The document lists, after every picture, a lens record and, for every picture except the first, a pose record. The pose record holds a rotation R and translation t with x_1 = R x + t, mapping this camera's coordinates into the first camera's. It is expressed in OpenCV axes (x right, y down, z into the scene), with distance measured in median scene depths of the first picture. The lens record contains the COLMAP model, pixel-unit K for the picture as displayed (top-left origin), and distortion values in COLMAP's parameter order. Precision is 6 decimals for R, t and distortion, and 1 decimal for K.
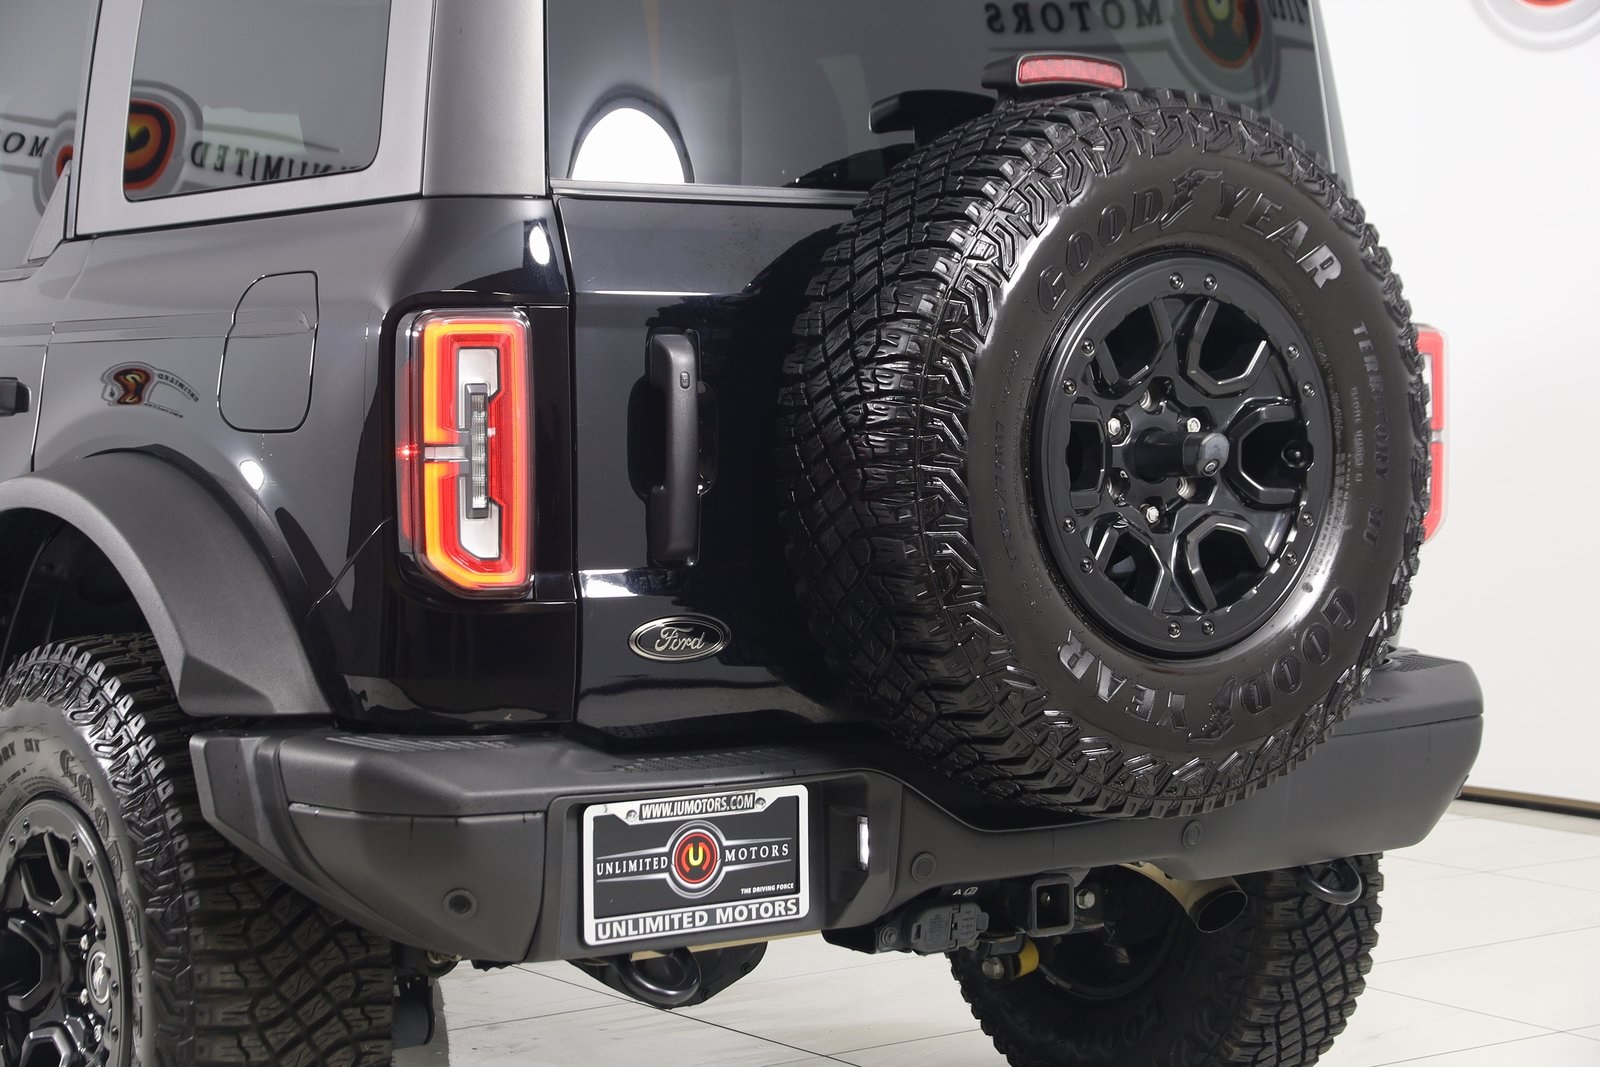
lens RADIAL K [[2897.7, 0, 807.1], [0, 2897.7, 538.3], [0, 0, 1]] dist [0.152787, 0.131007]
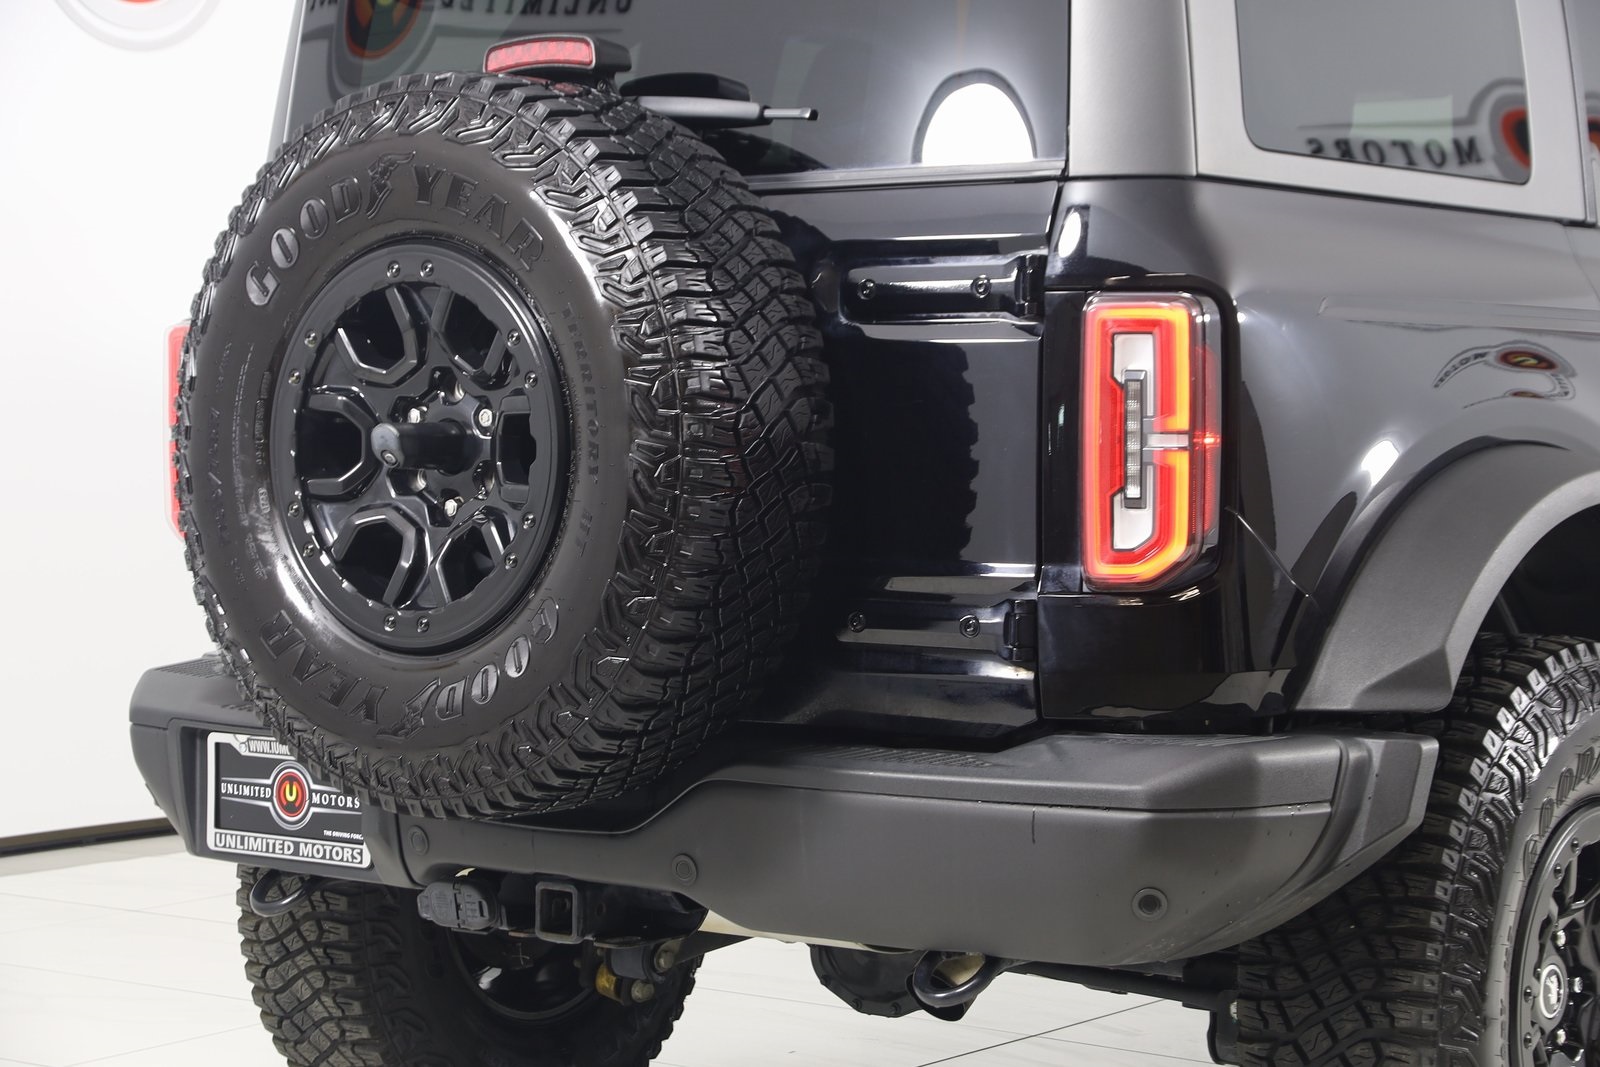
lens RADIAL K [[3144.3, 0, 804.7], [0, 3144.3, 542.4], [0, 0, 1]] dist [0.178805, 0.109390]
pose [[0.284398, 0.040149, -0.957865, 1.202811], [-0.048628, 0.998441, 0.027412, -0.032358], [0.957472, 0.038783, 0.285907, 0.834811]]
